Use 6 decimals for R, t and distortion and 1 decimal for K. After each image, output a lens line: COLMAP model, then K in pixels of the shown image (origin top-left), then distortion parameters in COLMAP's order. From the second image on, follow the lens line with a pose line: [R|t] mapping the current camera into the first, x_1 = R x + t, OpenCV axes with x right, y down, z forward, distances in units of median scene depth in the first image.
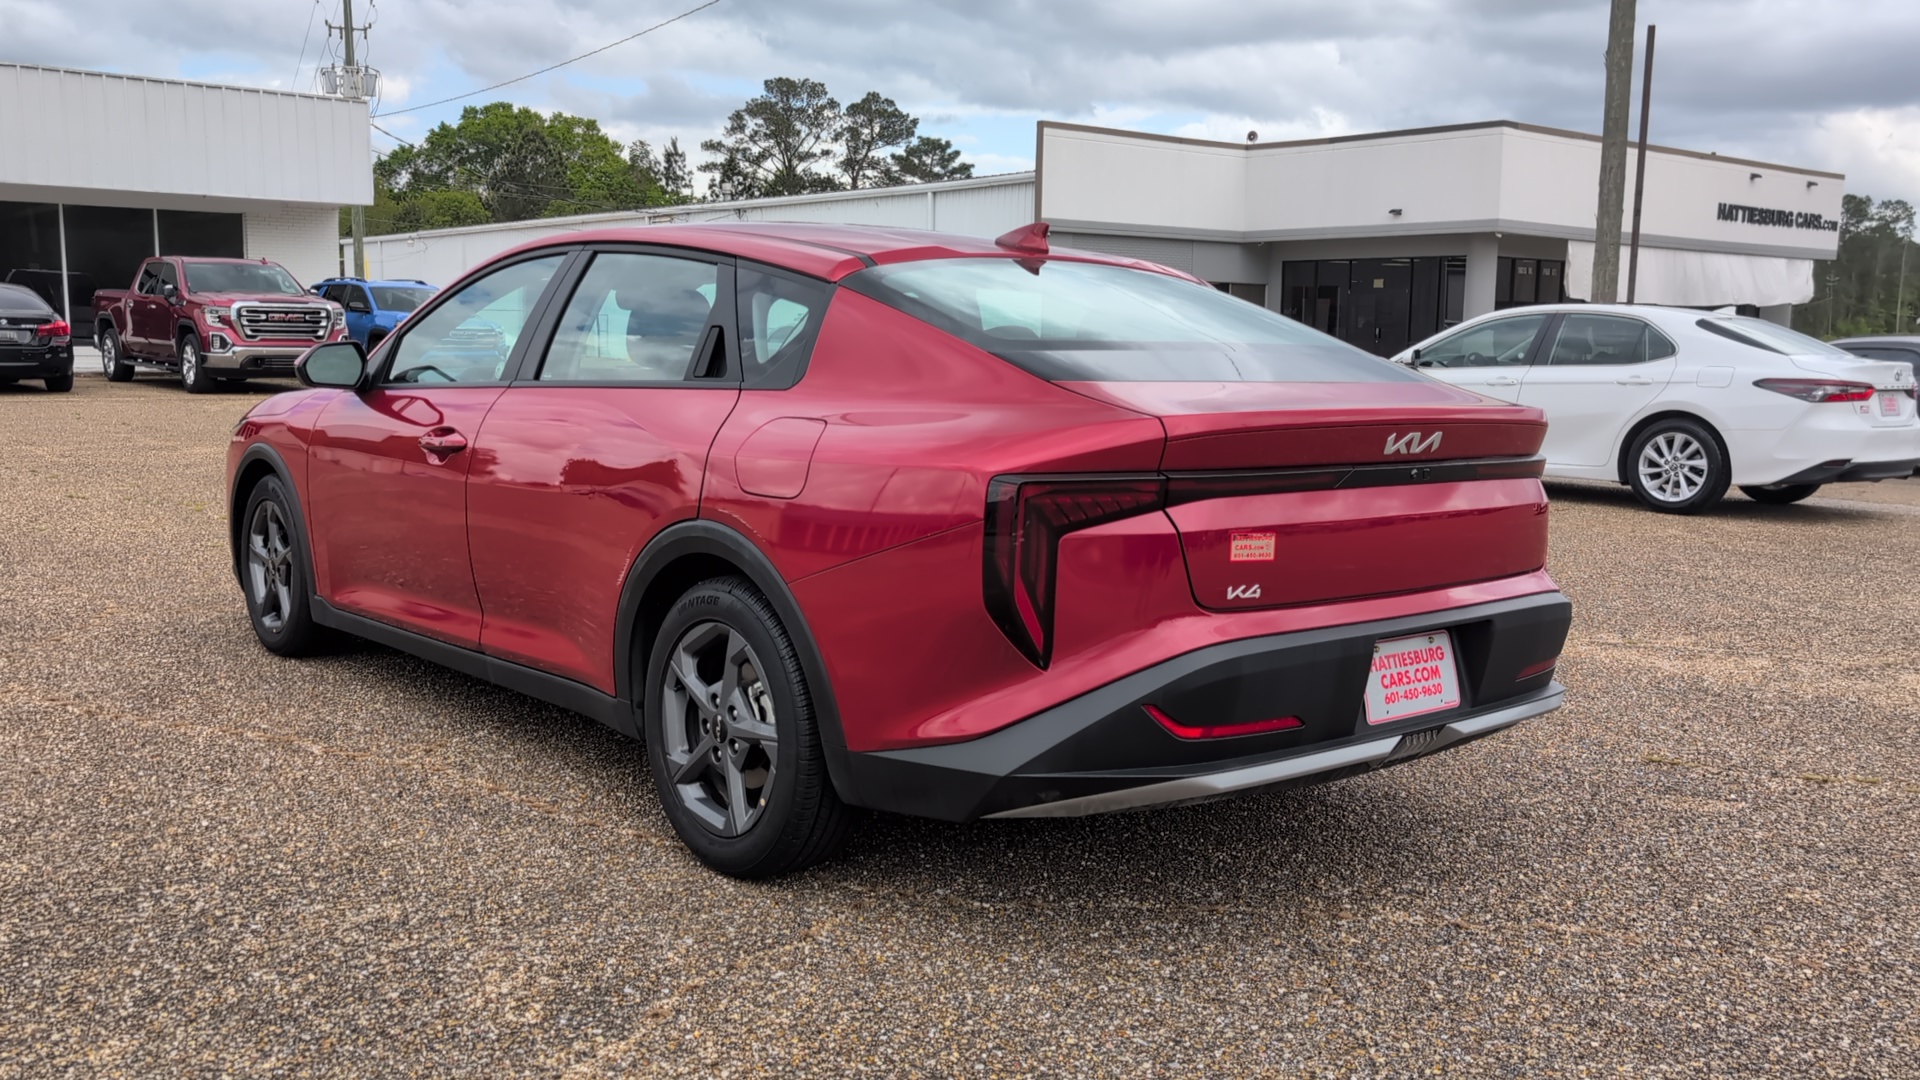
lens RADIAL K [[1644.9, 0, 965.6], [0, 1644.9, 541.2], [0, 0, 1]] dist [0.031082, -0.032018]
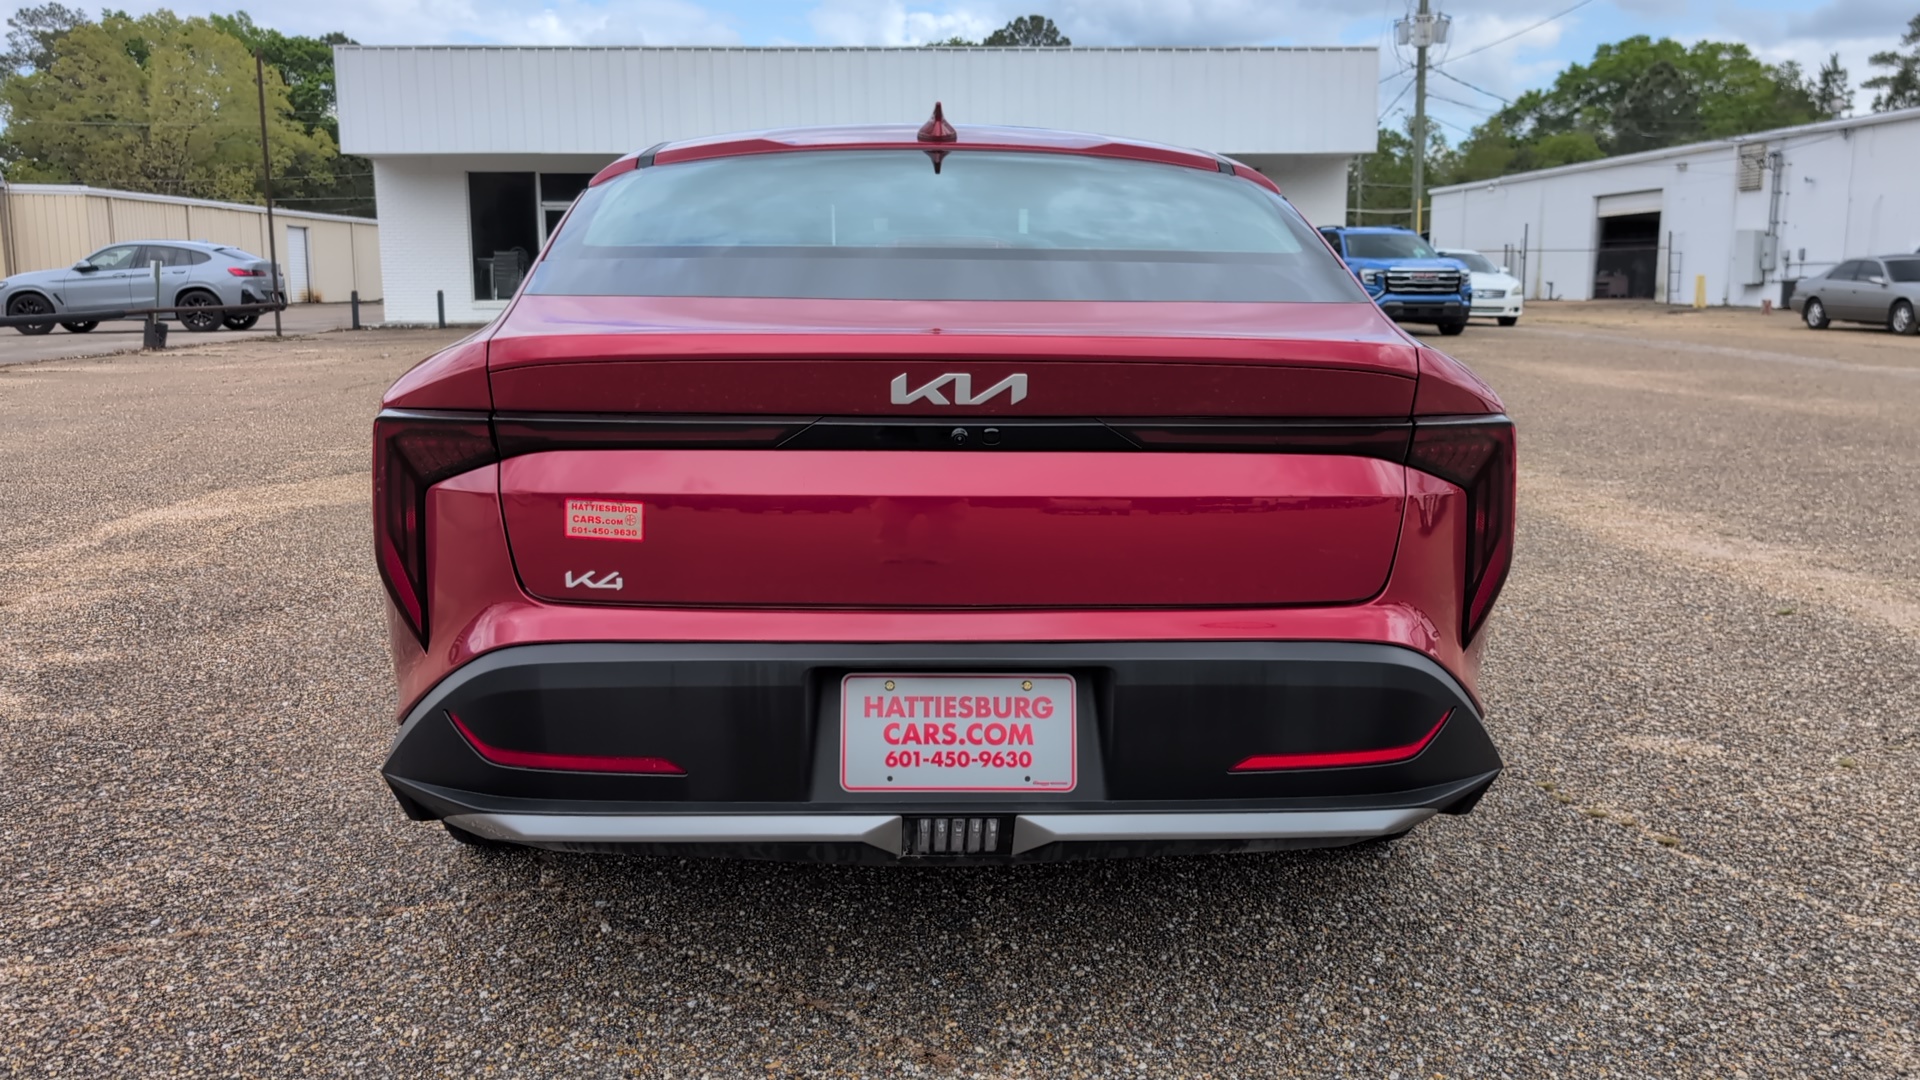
lens RADIAL K [[1644.9, 0, 912.1], [0, 1644.9, 507.4], [0, 0, 1]] dist [0.031082, -0.032018]
pose [[0.777829, 0.070050, -0.624560, 0.626895], [-0.063800, 0.997436, 0.032414, -0.029550], [0.625230, 0.014635, 0.780304, 0.427372]]
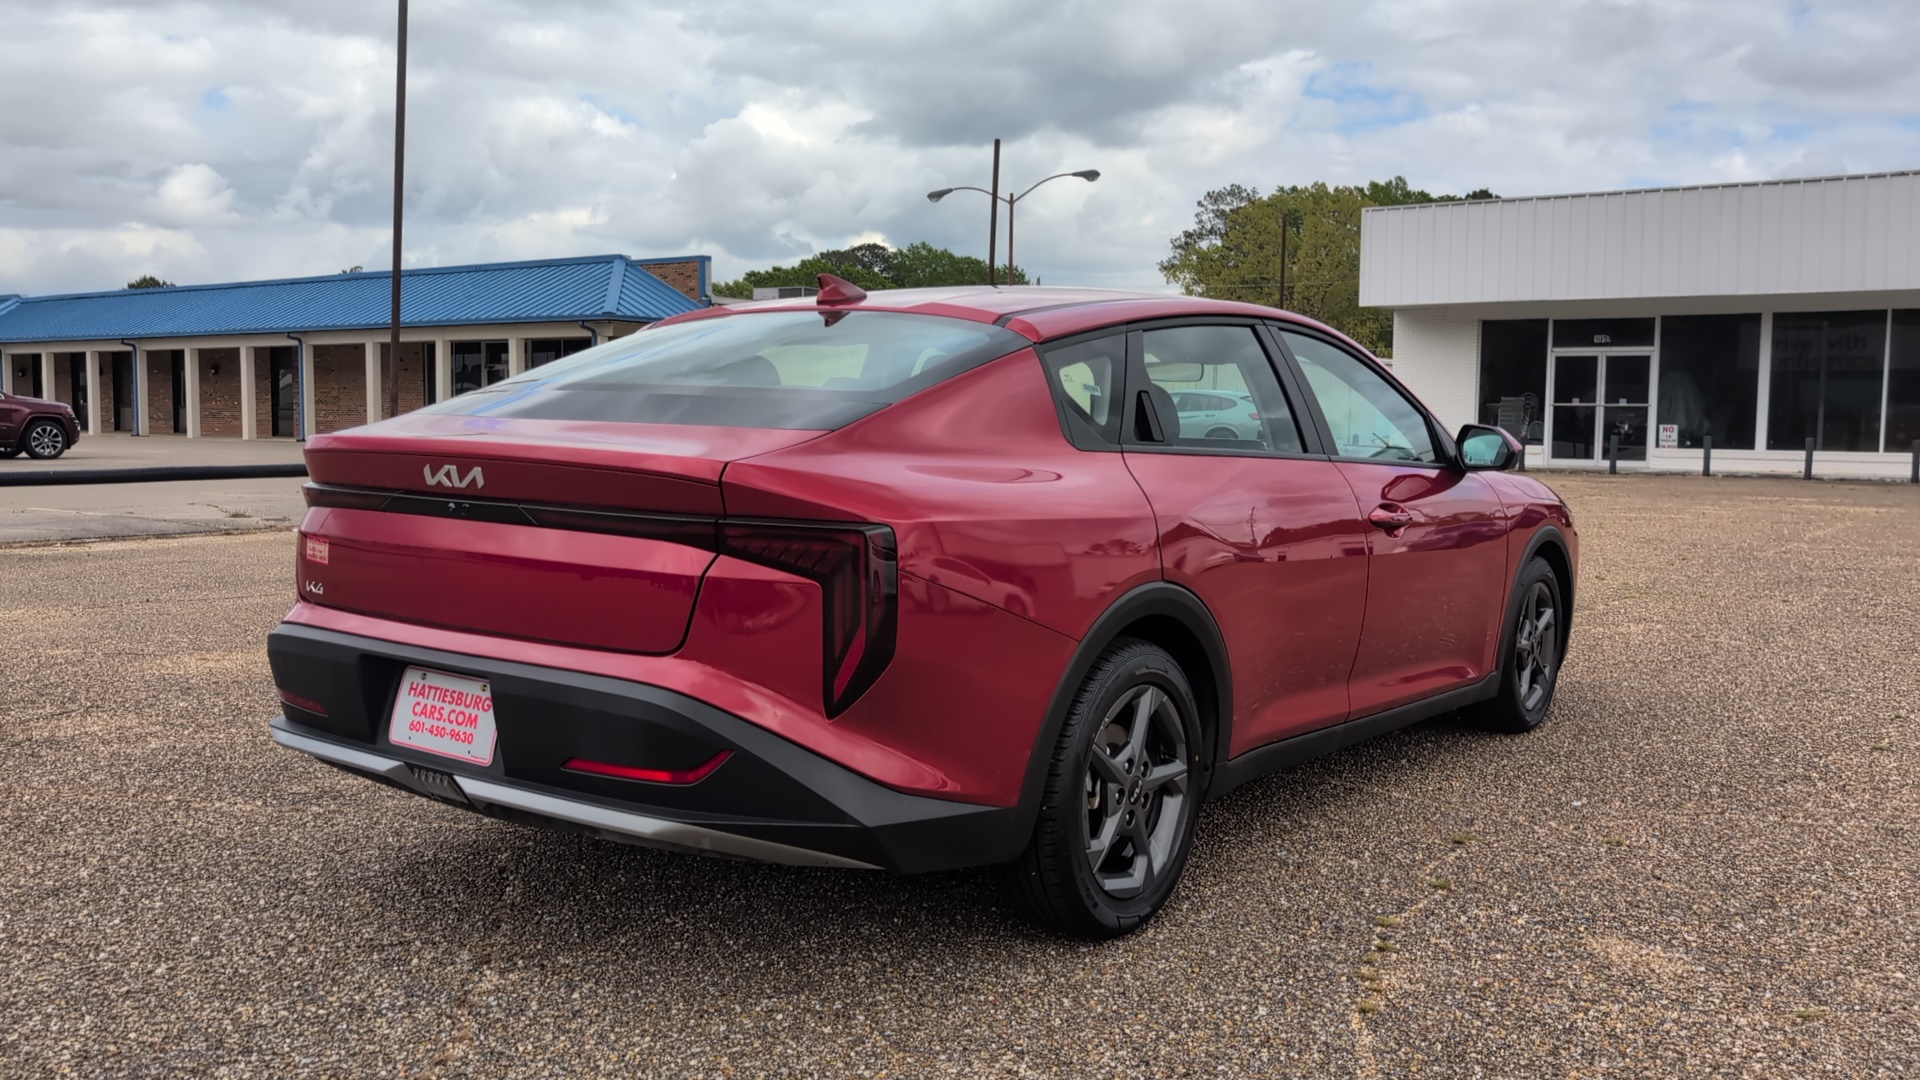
lens RADIAL K [[1644.9, 0, 966.3], [0, 1644.9, 533.6], [0, 0, 1]] dist [0.031082, -0.032018]
pose [[0.208964, 0.057095, -0.976255, 1.199908], [-0.132487, 0.990743, 0.029584, -0.088256], [0.968907, 0.123159, 0.214594, 1.004438]]
